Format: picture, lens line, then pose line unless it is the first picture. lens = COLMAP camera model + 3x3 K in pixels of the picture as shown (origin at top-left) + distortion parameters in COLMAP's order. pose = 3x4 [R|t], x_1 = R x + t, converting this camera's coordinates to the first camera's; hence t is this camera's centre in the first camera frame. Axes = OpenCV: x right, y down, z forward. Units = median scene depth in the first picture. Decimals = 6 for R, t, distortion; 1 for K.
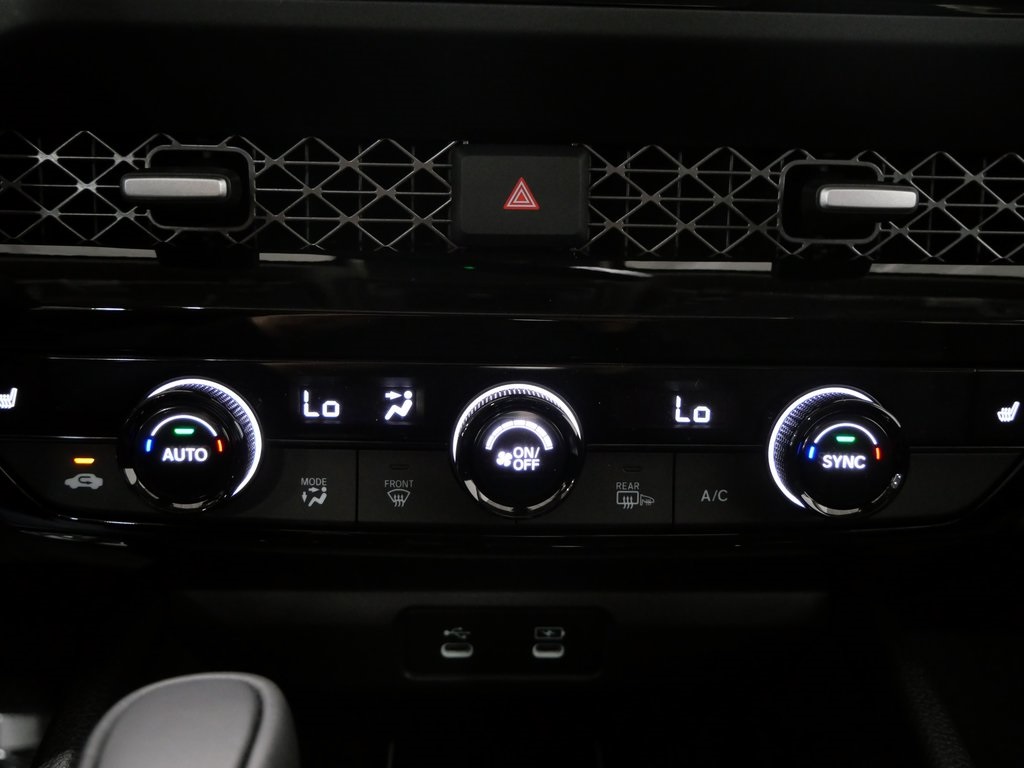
lens RADIAL K [[1058.1, 0, 514.2], [0, 1058.1, 373.1], [0, 0, 1]] dist [0.009488, 0.000000]
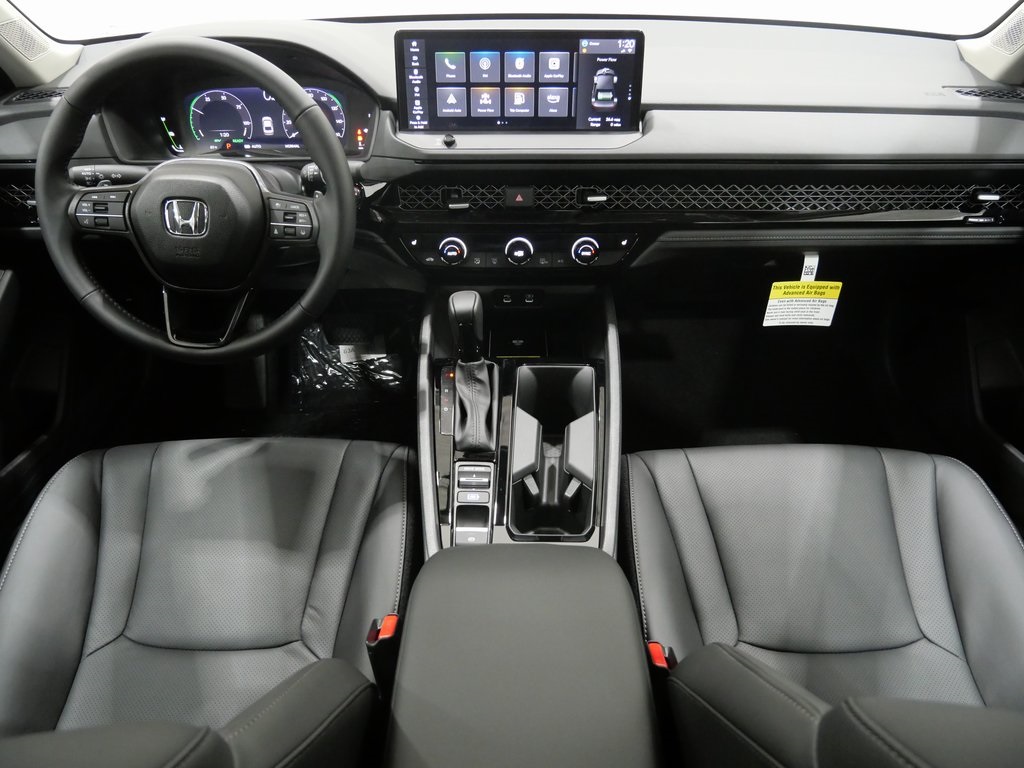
lens RADIAL K [[742.6, 0, 509.2], [0, 742.6, 380.3], [0, 0, 1]] dist [-0.032539, 0.007306]
pose [[0.998493, -0.000948, -0.054865, 0.140589], [0.013971, 0.971293, 0.237477, -0.158904], [0.053065, -0.237886, 0.969842, -2.377373]]
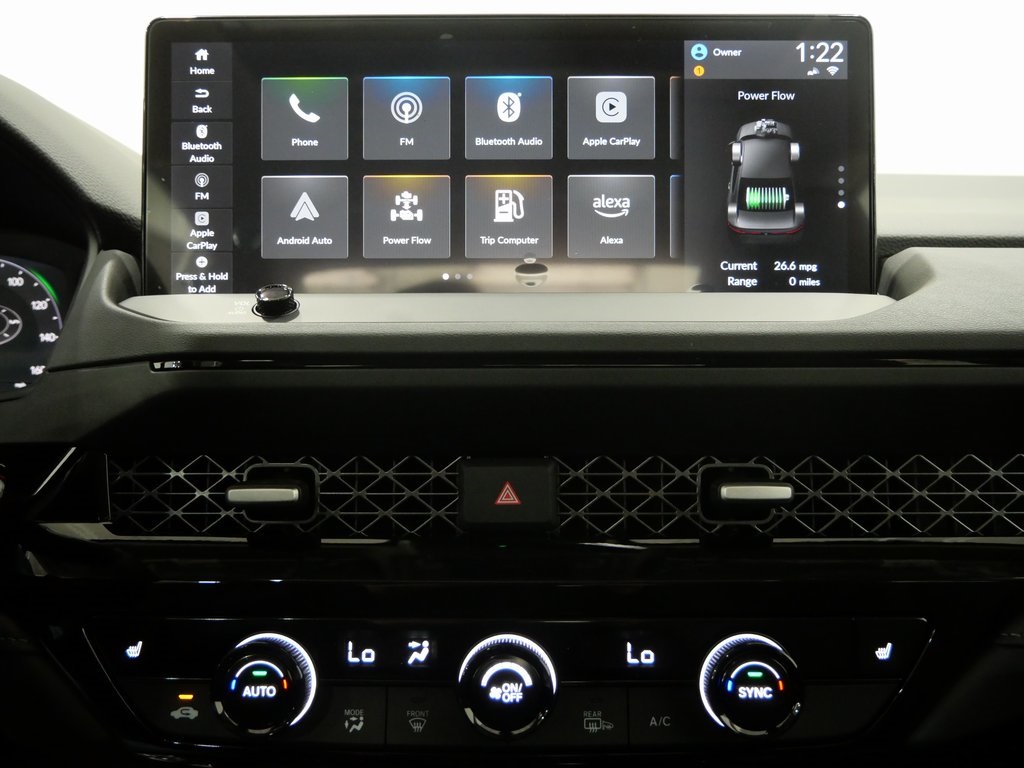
lens RADIAL K [[942.9, 0, 515.3], [0, 942.9, 380.2], [0, 0, 1]] dist [-0.021589, 0.000000]
pose [[0.998392, -0.026319, -0.050201, 0.081324], [0.012347, 0.965377, -0.260566, 0.009922], [0.055320, 0.259527, 0.964150, -0.227078]]
